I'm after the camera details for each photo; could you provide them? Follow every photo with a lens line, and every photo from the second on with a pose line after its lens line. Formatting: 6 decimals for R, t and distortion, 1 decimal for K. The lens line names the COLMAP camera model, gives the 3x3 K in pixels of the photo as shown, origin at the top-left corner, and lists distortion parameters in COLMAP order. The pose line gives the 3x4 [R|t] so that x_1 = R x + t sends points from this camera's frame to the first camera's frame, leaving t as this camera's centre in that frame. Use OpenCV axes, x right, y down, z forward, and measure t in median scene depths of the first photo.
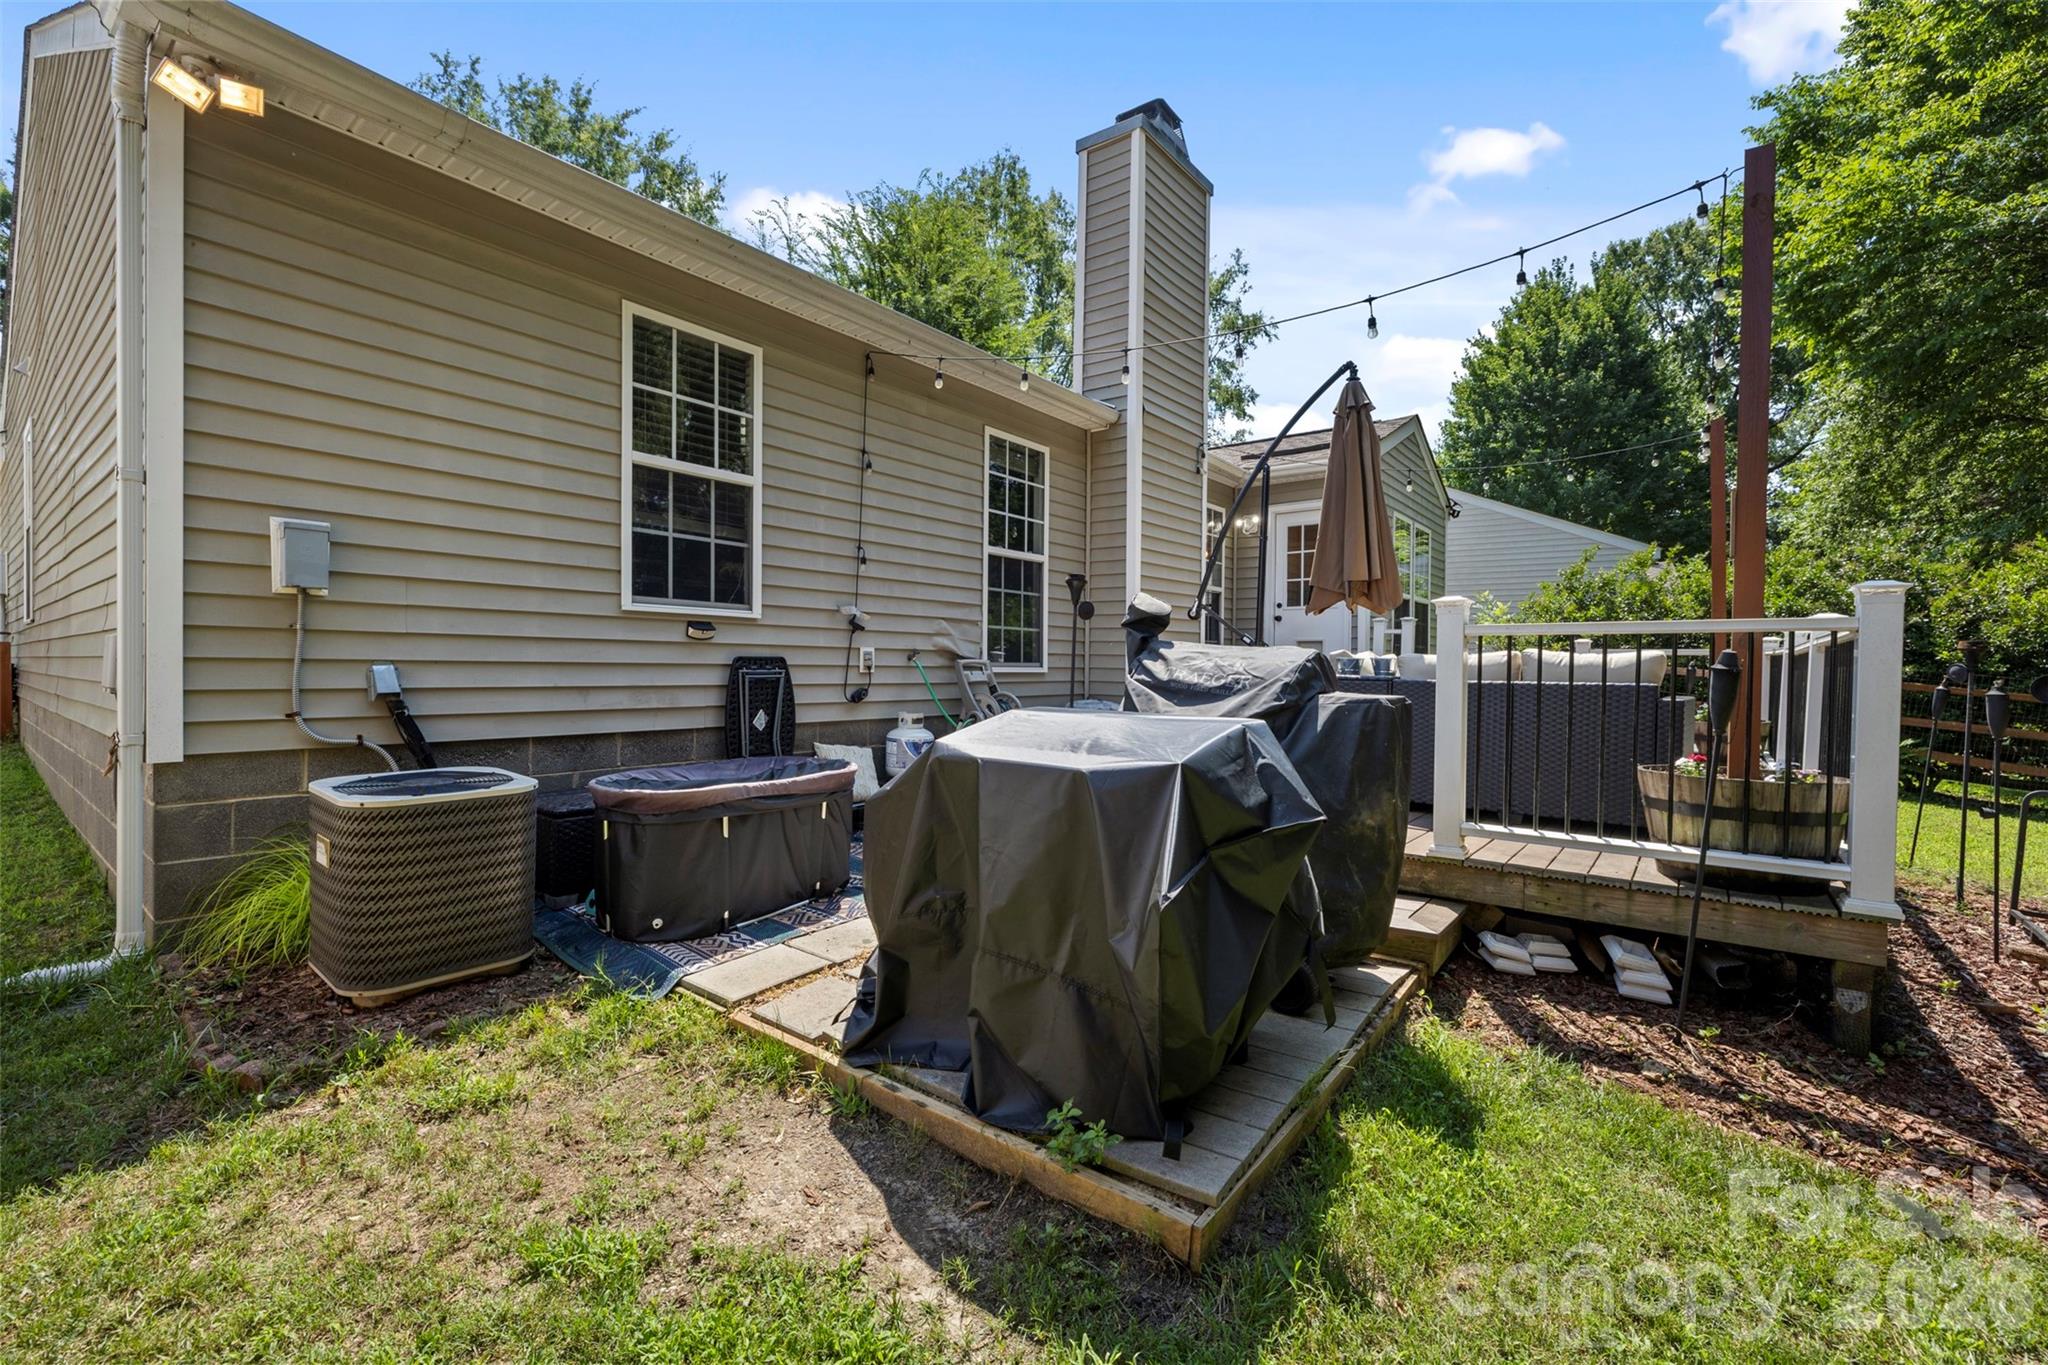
lens RADIAL K [[858.7, 0, 1014.2], [0, 858.7, 664.2], [0, 0, 1]] dist [0.002357, 0.000757]
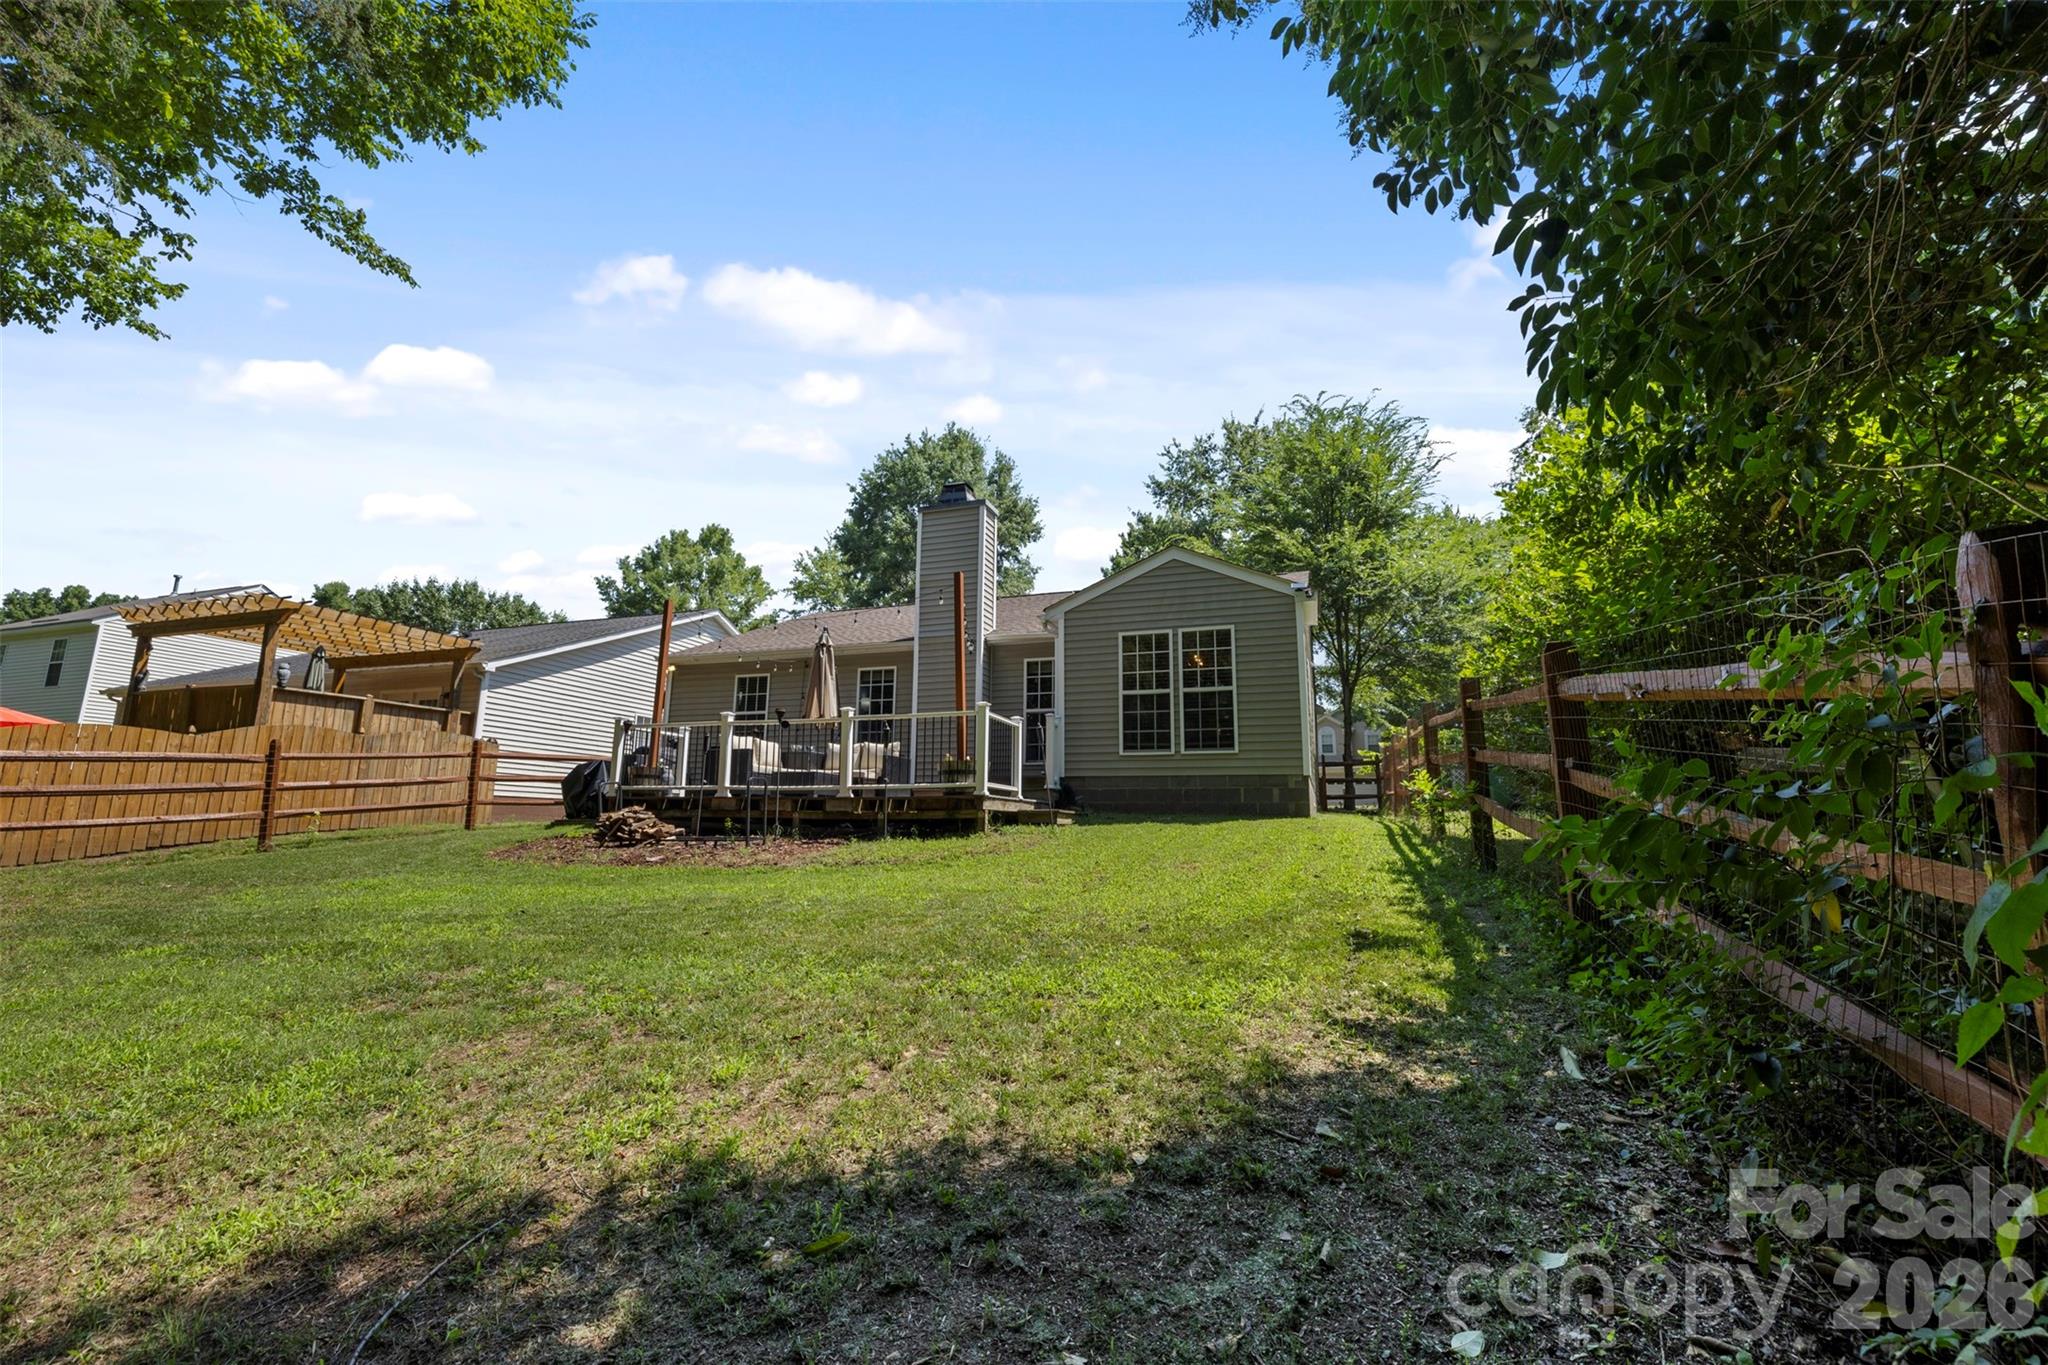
lens RADIAL K [[858.7, 0, 1014.2], [0, 858.7, 664.2], [0, 0, 1]] dist [0.002357, 0.000757]
pose [[0.327361, -0.185604, -0.926491, 2.822421], [-0.007516, 0.979976, -0.198974, 0.239659], [0.944870, 0.072100, 0.319411, 0.724688]]
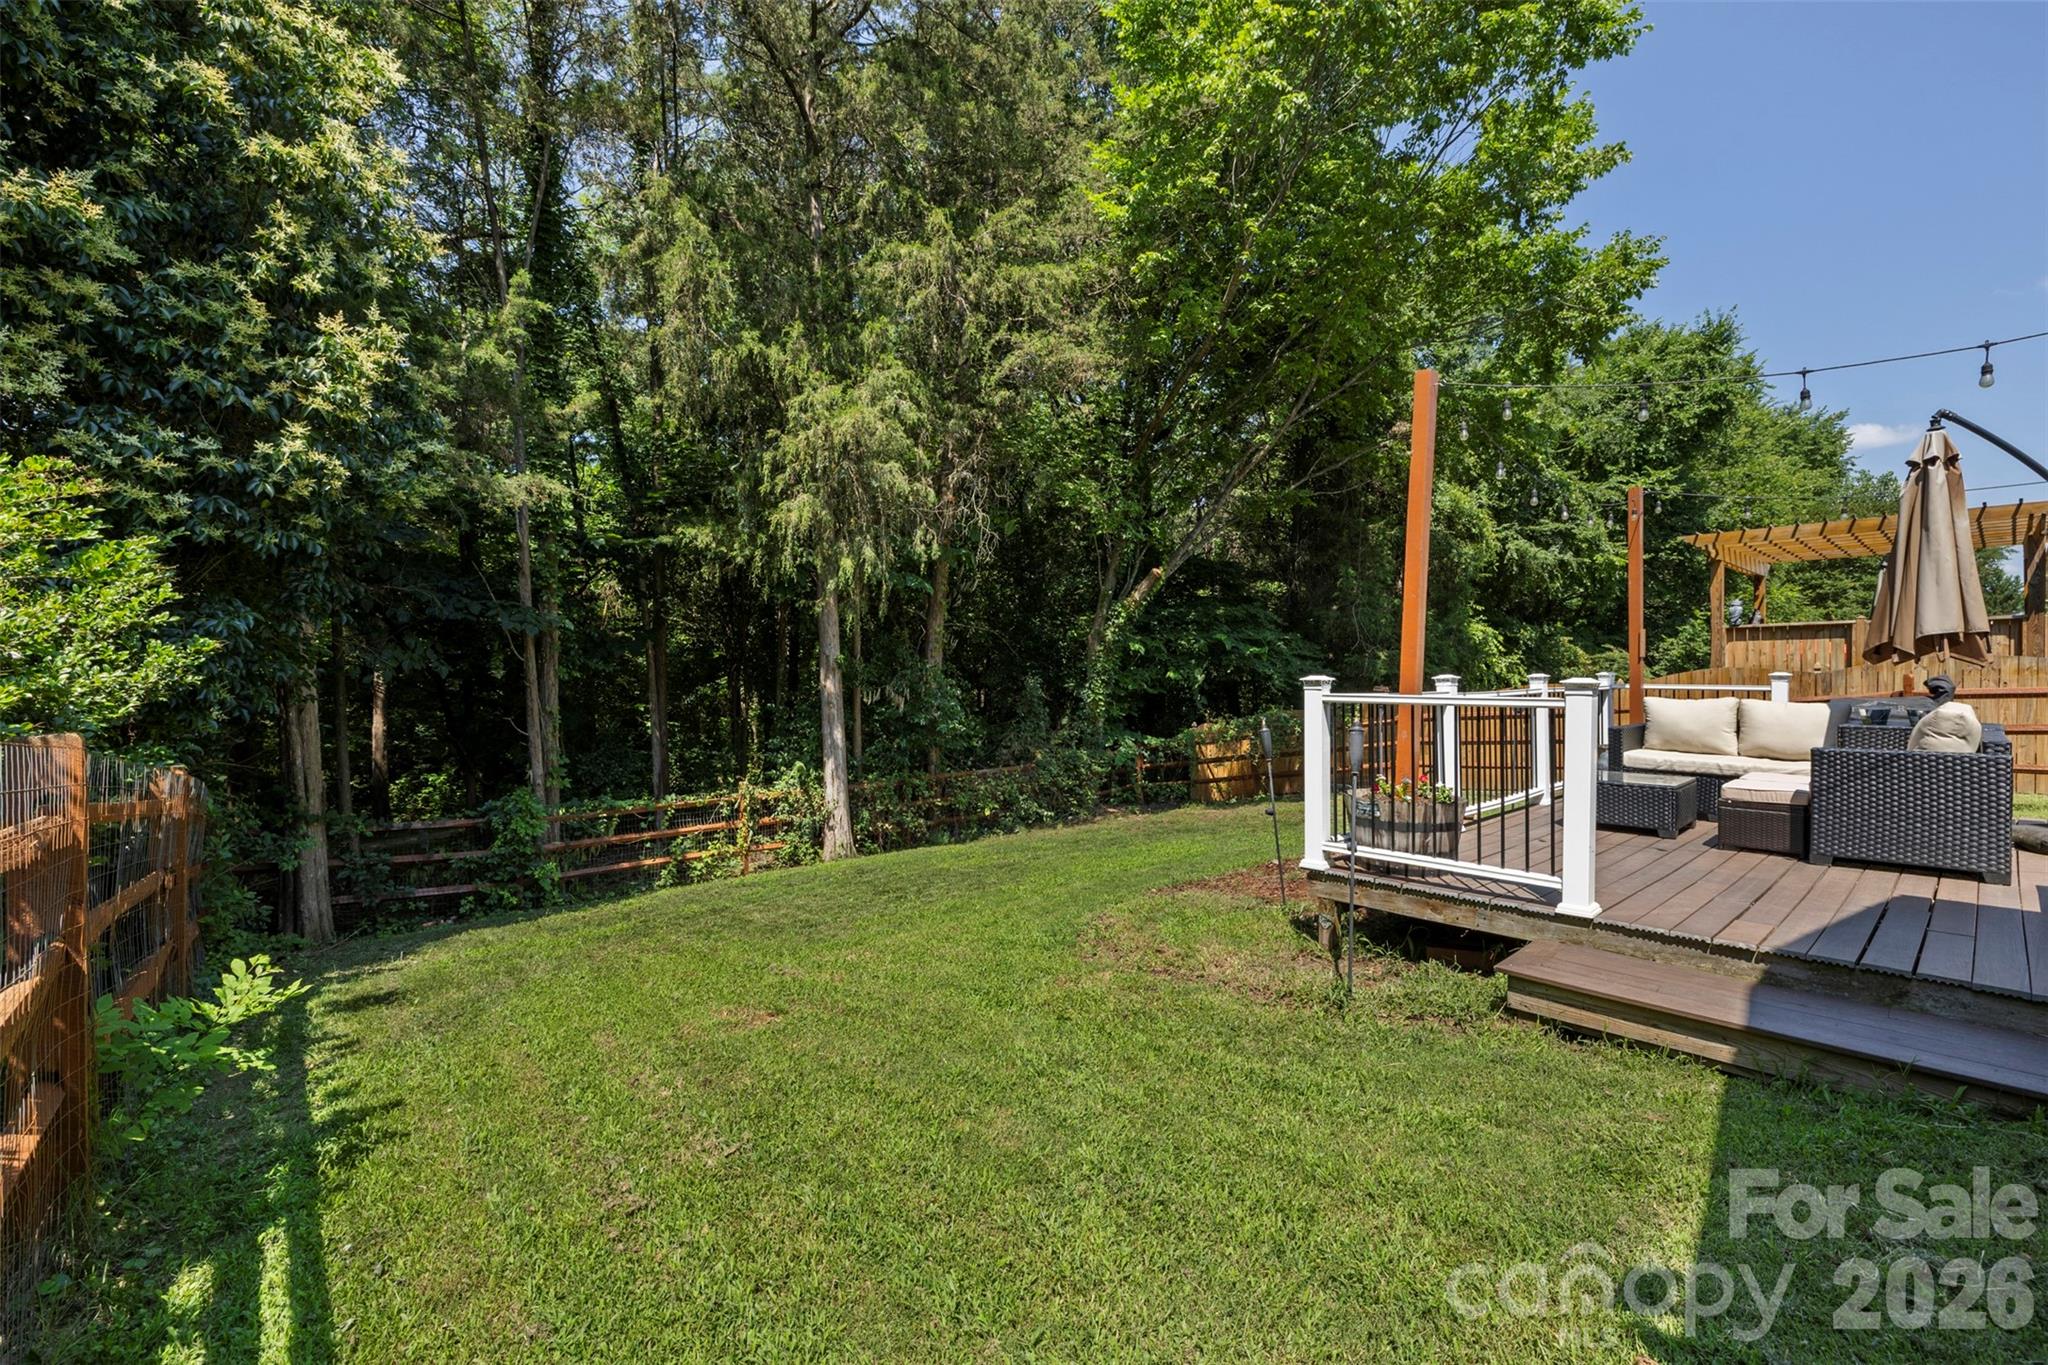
lens RADIAL K [[871.9, 0, 1006.8], [0, 871.9, 687.1], [0, 0, 1]] dist [-0.003670, -0.000559]
pose [[-0.982978, -0.012011, 0.183328, 1.270528], [-0.008691, 0.999784, 0.018901, -0.041377], [-0.183516, 0.016986, -0.982870, 2.202432]]
